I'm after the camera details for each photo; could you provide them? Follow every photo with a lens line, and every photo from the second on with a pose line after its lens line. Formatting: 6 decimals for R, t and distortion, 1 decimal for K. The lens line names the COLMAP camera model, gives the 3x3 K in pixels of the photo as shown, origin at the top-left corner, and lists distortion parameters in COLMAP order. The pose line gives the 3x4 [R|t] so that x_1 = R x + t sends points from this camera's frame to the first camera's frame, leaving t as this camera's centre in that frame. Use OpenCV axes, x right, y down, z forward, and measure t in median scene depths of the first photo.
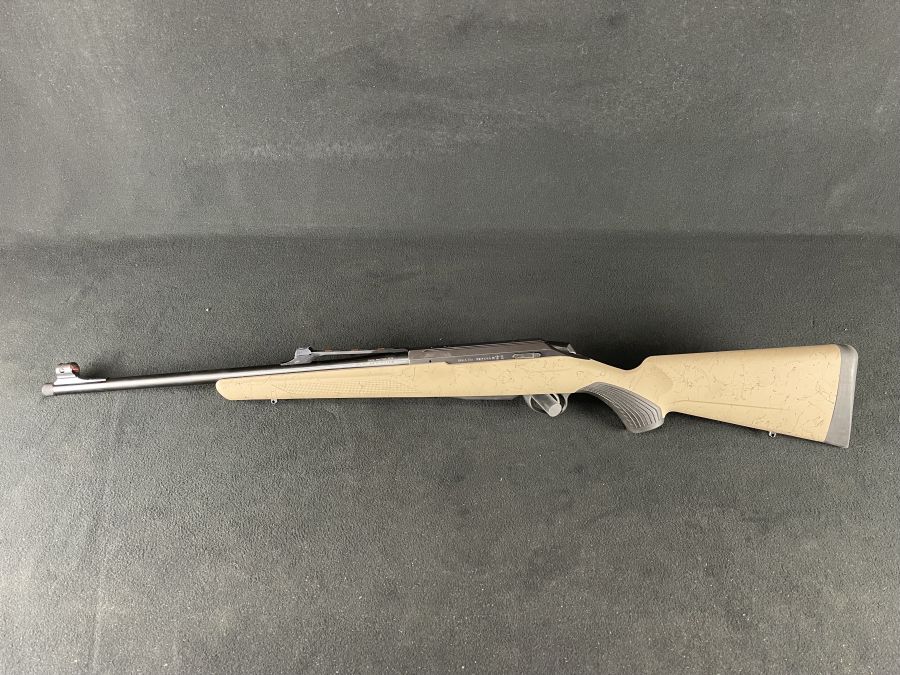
lens RADIAL K [[692.7, 0, 456.9], [0, 692.7, 334.8], [0, 0, 1]] dist [0.069257, -0.102261]
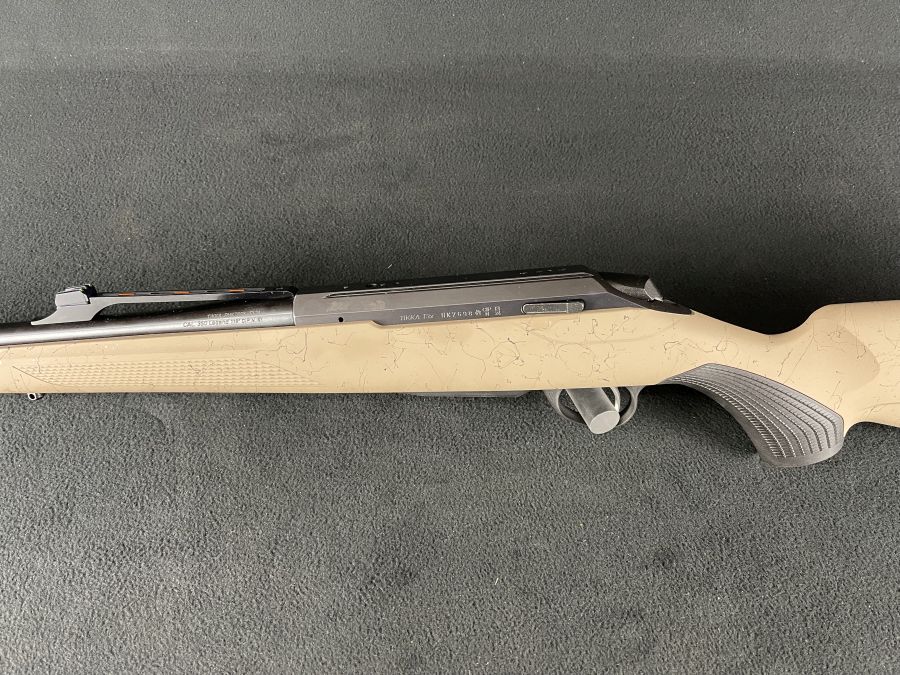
lens RADIAL K [[692.7, 0, 456.9], [0, 692.7, 334.8], [0, 0, 1]] dist [0.069257, -0.102261]
pose [[0.999514, 0.002114, -0.031087, 0.051399], [0.002409, 0.989470, 0.144719, -0.017271], [0.031065, -0.144724, 0.988984, 0.542020]]
